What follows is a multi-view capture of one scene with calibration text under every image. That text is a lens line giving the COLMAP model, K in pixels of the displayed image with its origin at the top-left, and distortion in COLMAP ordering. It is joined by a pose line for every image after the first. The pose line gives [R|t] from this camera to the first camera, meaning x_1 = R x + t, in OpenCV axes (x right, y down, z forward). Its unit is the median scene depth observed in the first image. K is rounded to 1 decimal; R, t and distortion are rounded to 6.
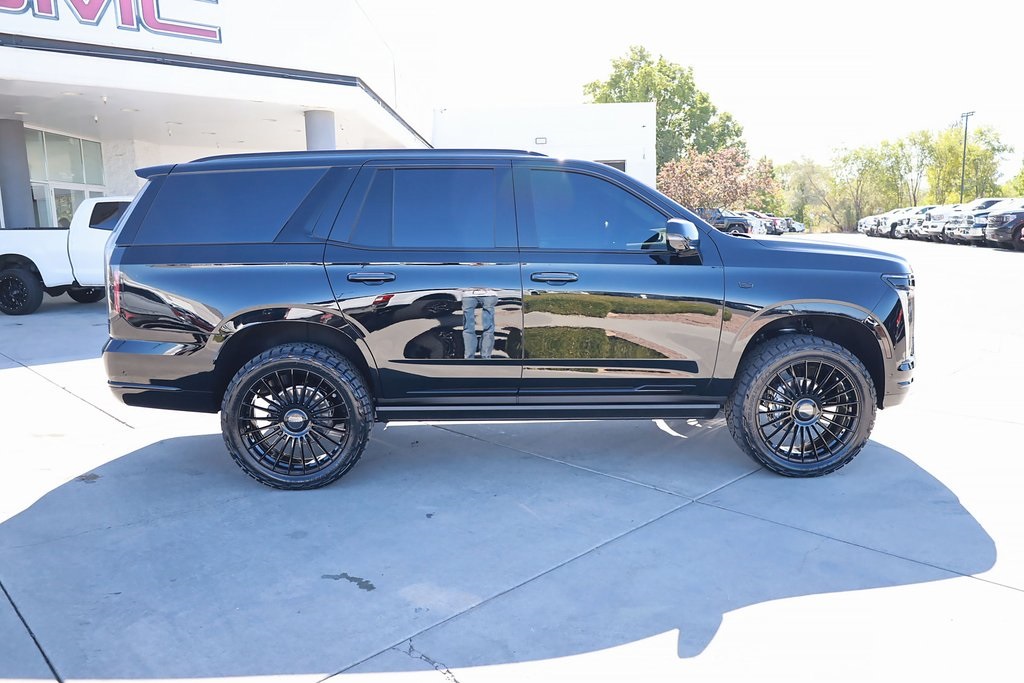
lens RADIAL K [[806.2, 0, 512.0], [0, 806.2, 341.5], [0, 0, 1]] dist [-0.010333, -0.003153]
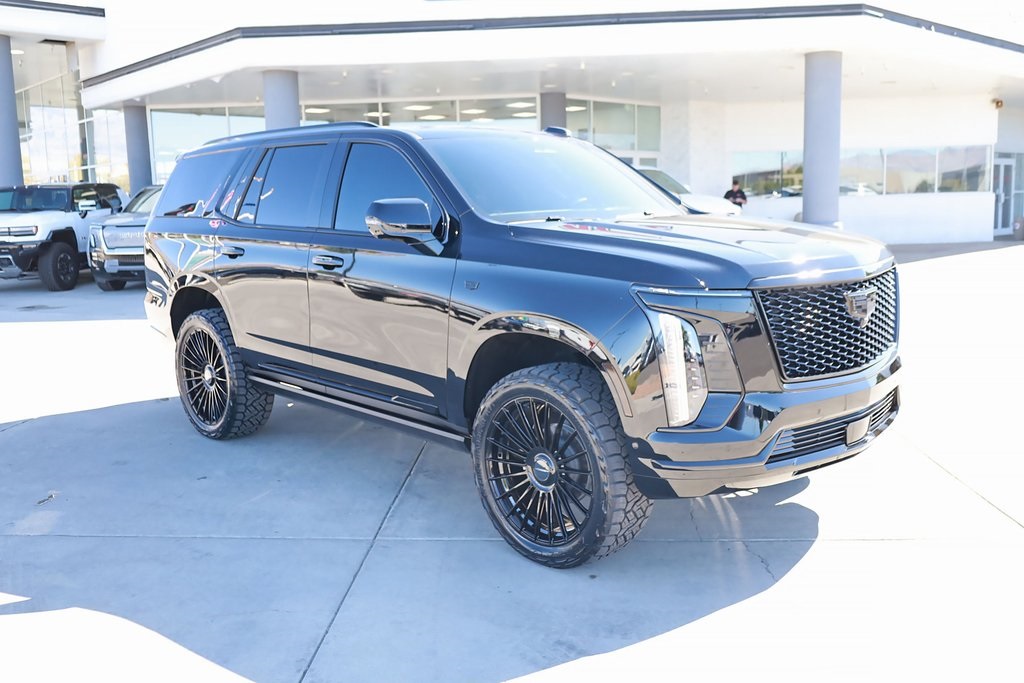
lens RADIAL K [[985.4, 0, 524.9], [0, 985.4, 338.5], [0, 0, 1]] dist [-0.007191, -0.000242]
pose [[0.634113, 0.114082, -0.764778, 1.039010], [-0.107782, 0.992442, 0.058676, -0.079805], [0.765692, 0.045222, 0.641616, 0.445967]]
